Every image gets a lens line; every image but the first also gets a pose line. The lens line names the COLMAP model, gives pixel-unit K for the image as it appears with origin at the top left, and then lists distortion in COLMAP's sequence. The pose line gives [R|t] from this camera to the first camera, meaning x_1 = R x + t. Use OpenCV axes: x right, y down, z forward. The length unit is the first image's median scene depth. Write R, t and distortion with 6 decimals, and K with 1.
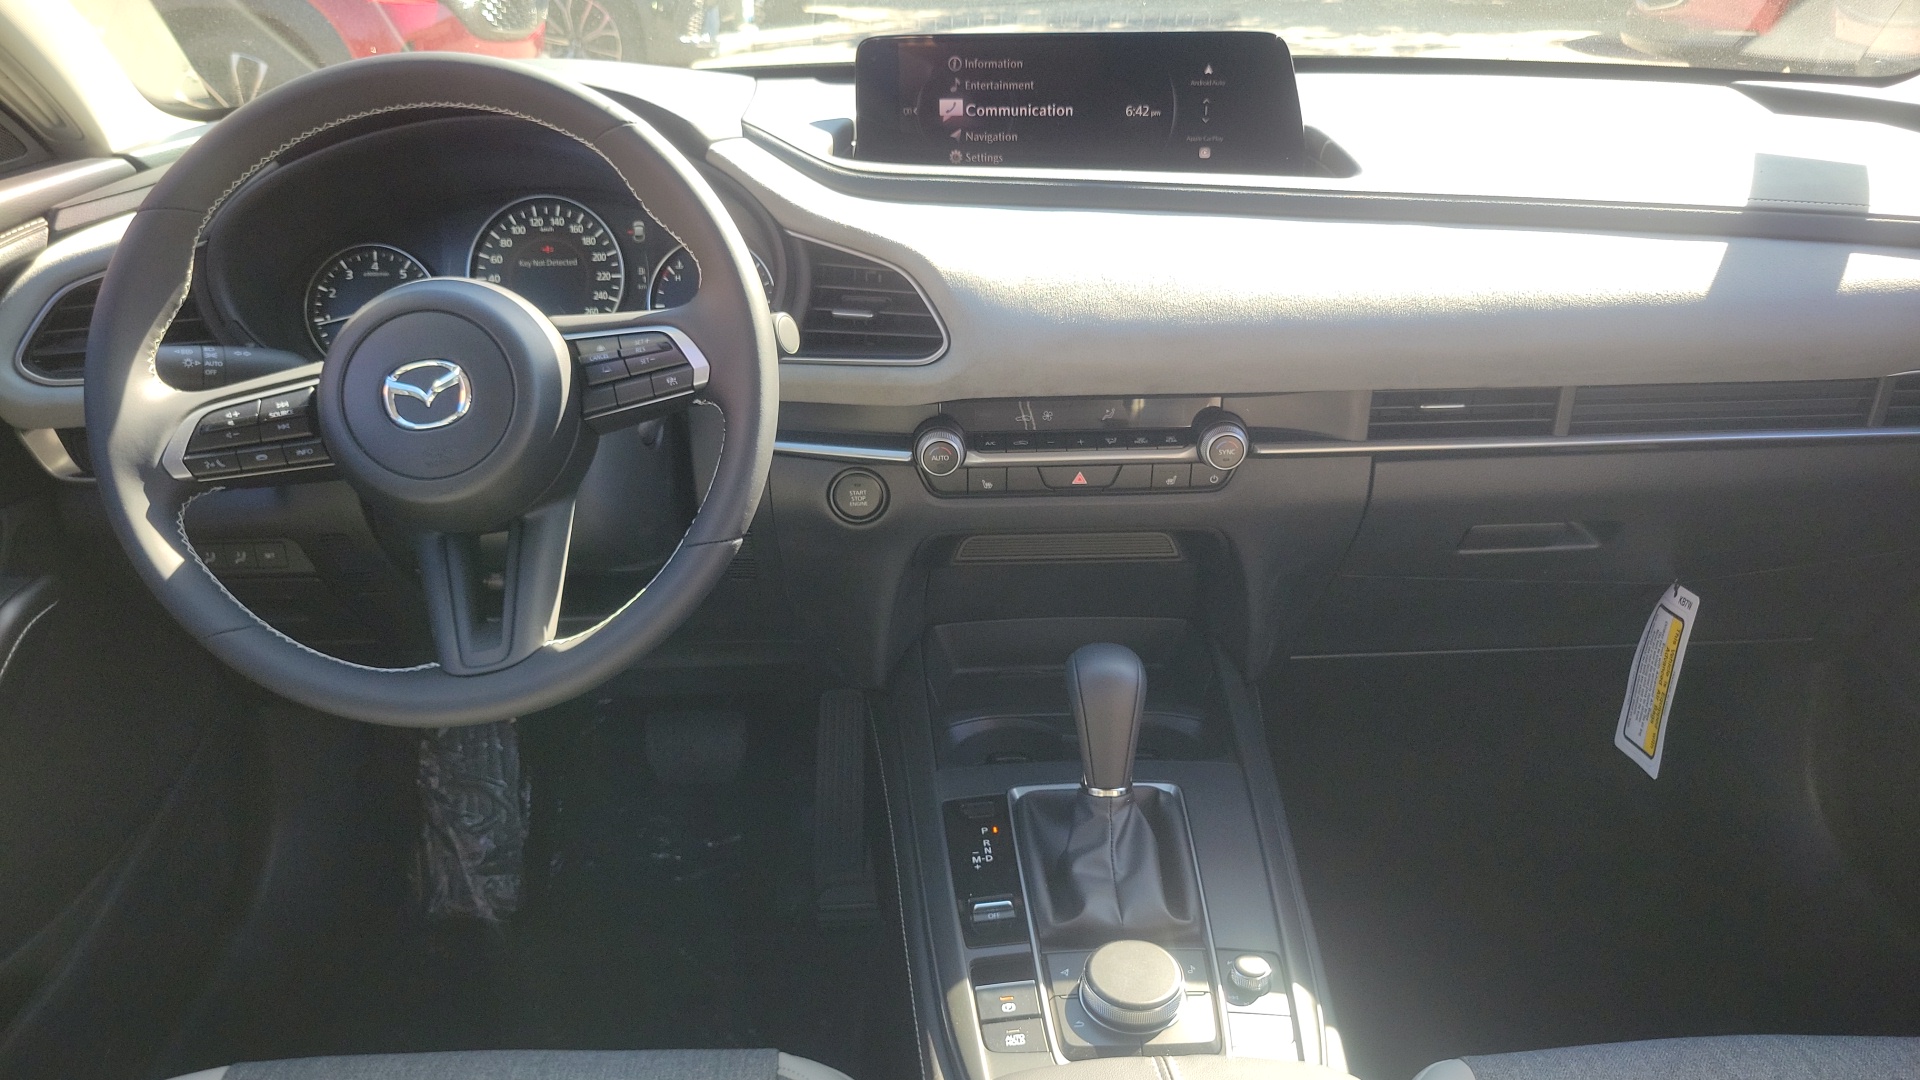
lens RADIAL K [[1437.4, 0, 954.5], [0, 1437.4, 554.8], [0, 0, 1]] dist [0.028674, -0.022018]
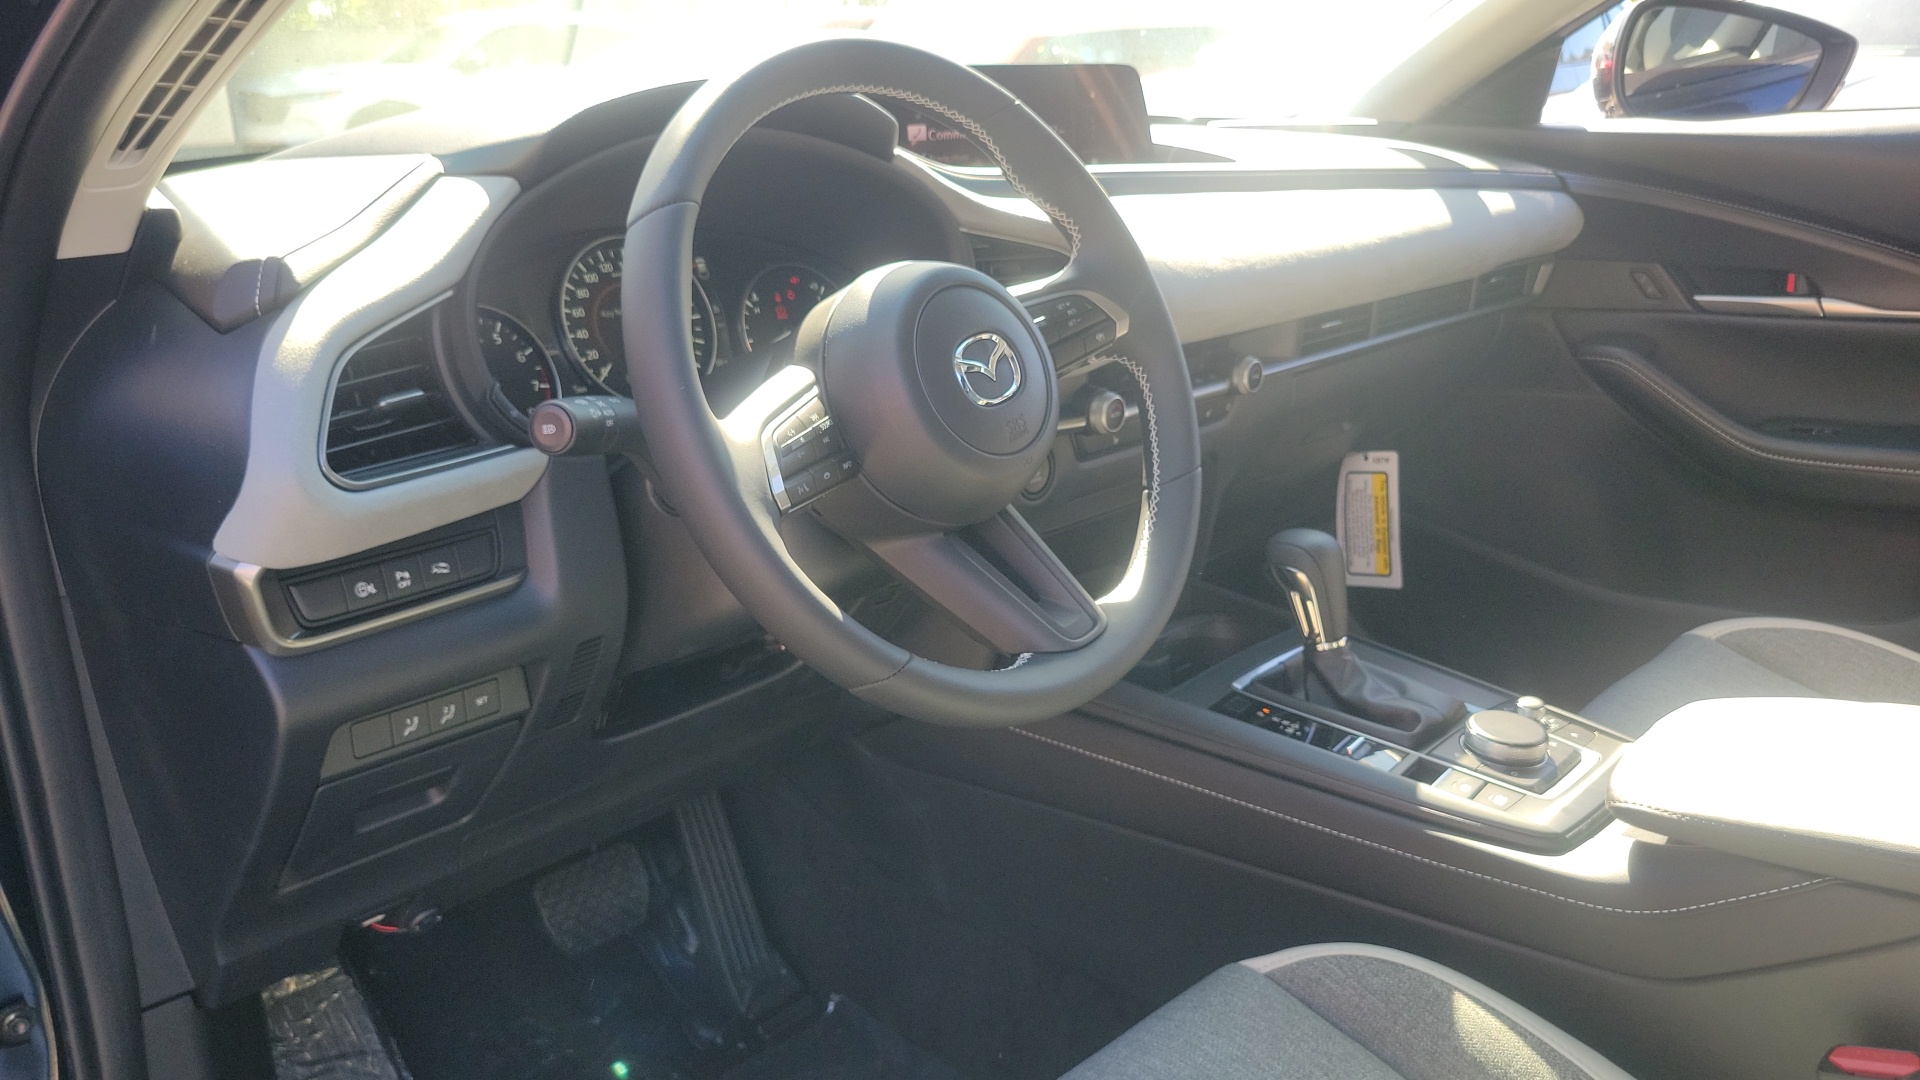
lens RADIAL K [[1442.3, 0, 960.0], [0, 1442.3, 540.0], [0, 0, 1]] dist [0.022545, 0.000343]
pose [[0.707302, -0.209924, 0.675023, -0.847408], [0.293781, 0.955814, -0.010582, 0.001842], [-0.642975, 0.205793, 0.737721, 0.267529]]
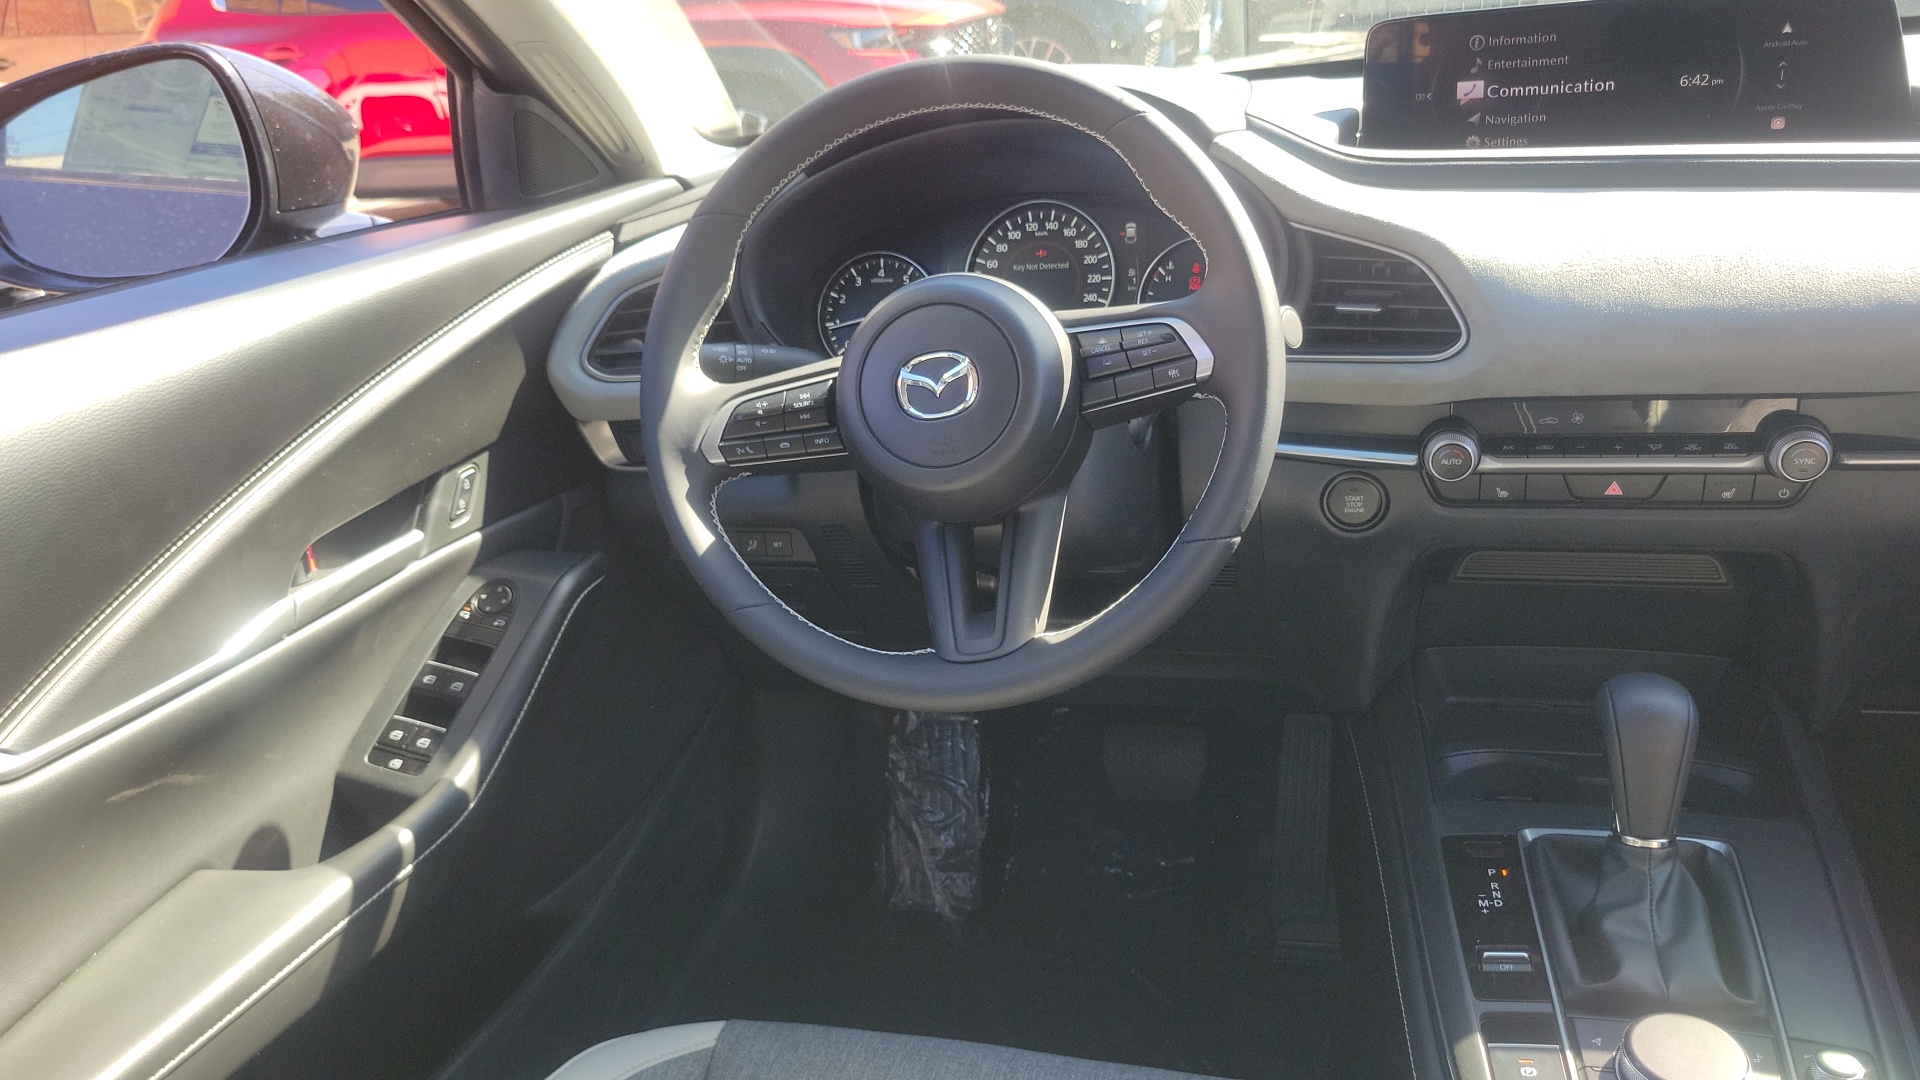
lens RADIAL K [[1442.3, 0, 960.0], [0, 1442.3, 540.0], [0, 0, 1]] dist [0.022545, 0.000343]
pose [[0.956692, 0.034623, -0.289035, -0.040473], [-0.043789, 0.998720, -0.025307, 0.019320], [0.287789, 0.036867, 0.956984, 0.022815]]
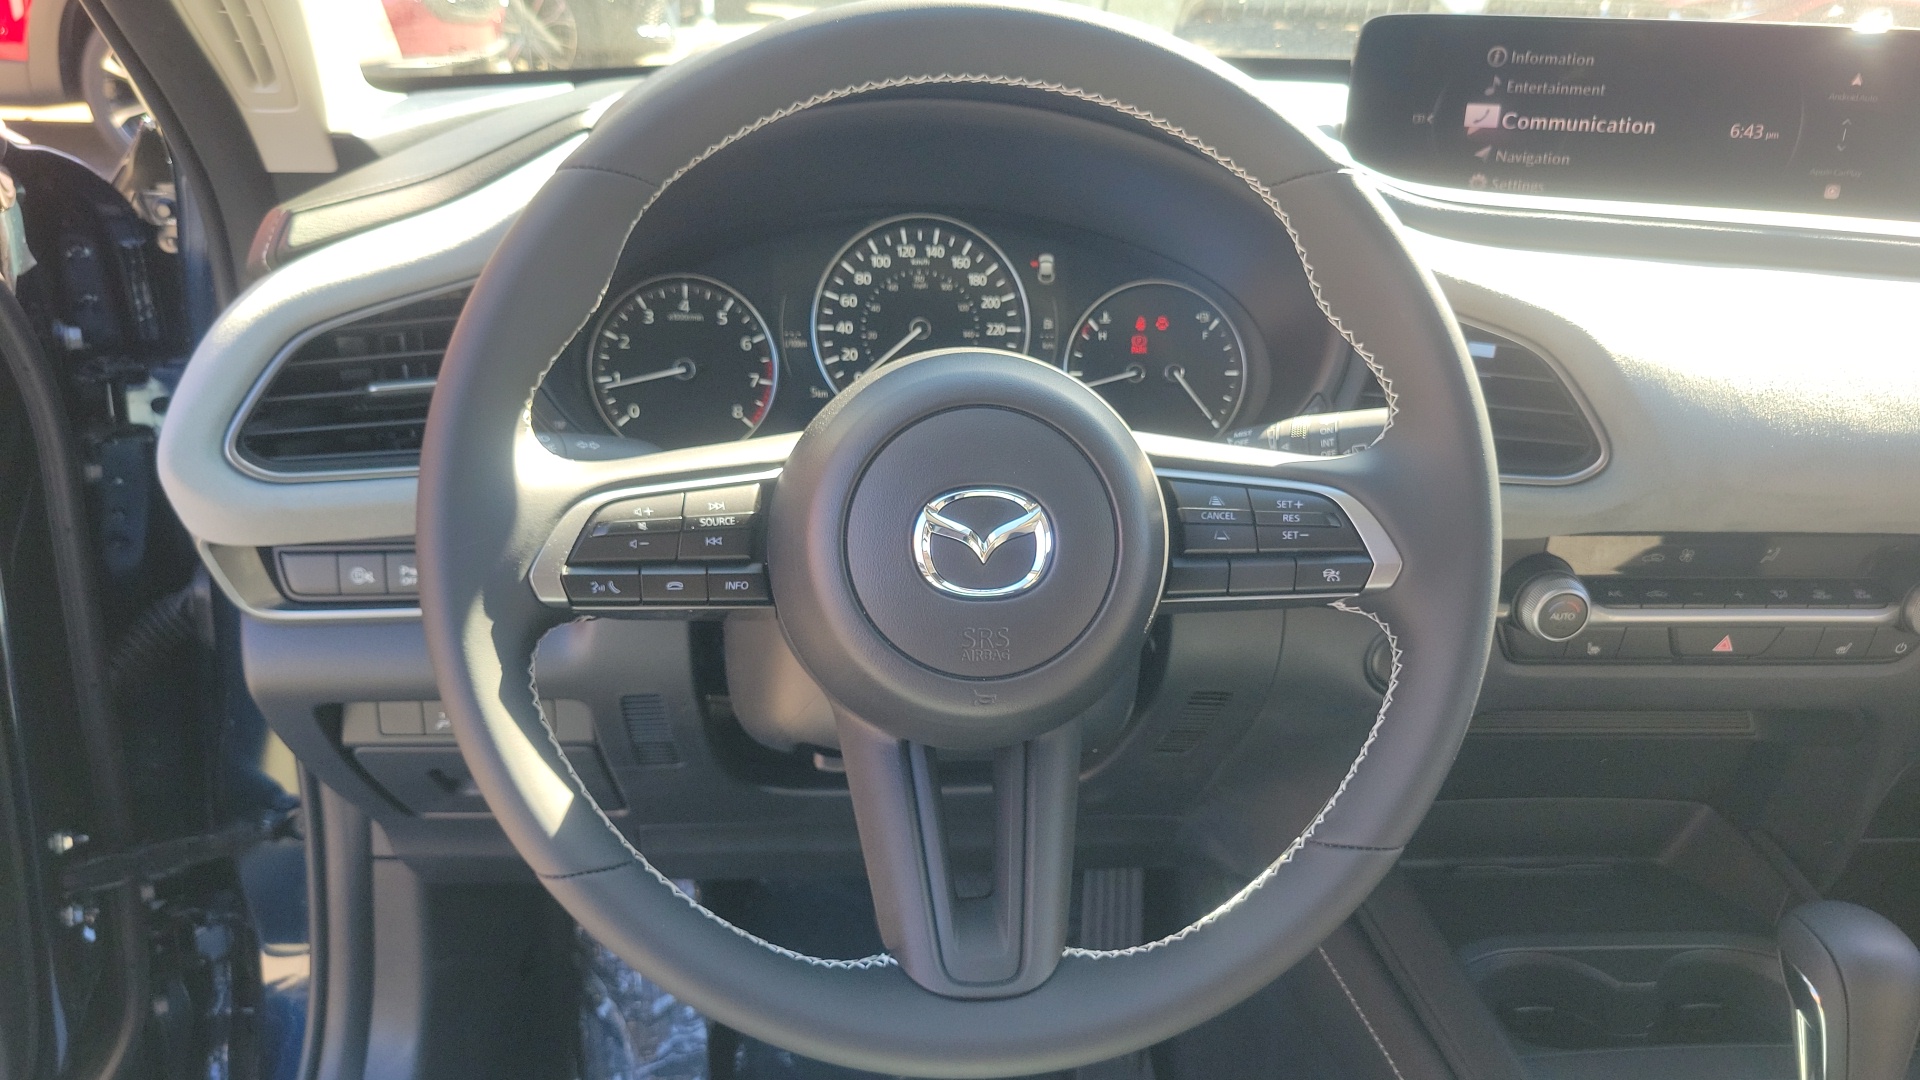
lens RADIAL K [[1493.0, 0, 966.8], [0, 1493.0, 545.5], [0, 0, 1]] dist [0.008415, 0.006046]
pose [[0.997822, 0.026547, 0.060389, -0.331539], [-0.025196, 0.999417, -0.023030, -0.075699], [-0.060965, 0.021459, 0.997909, 0.290002]]
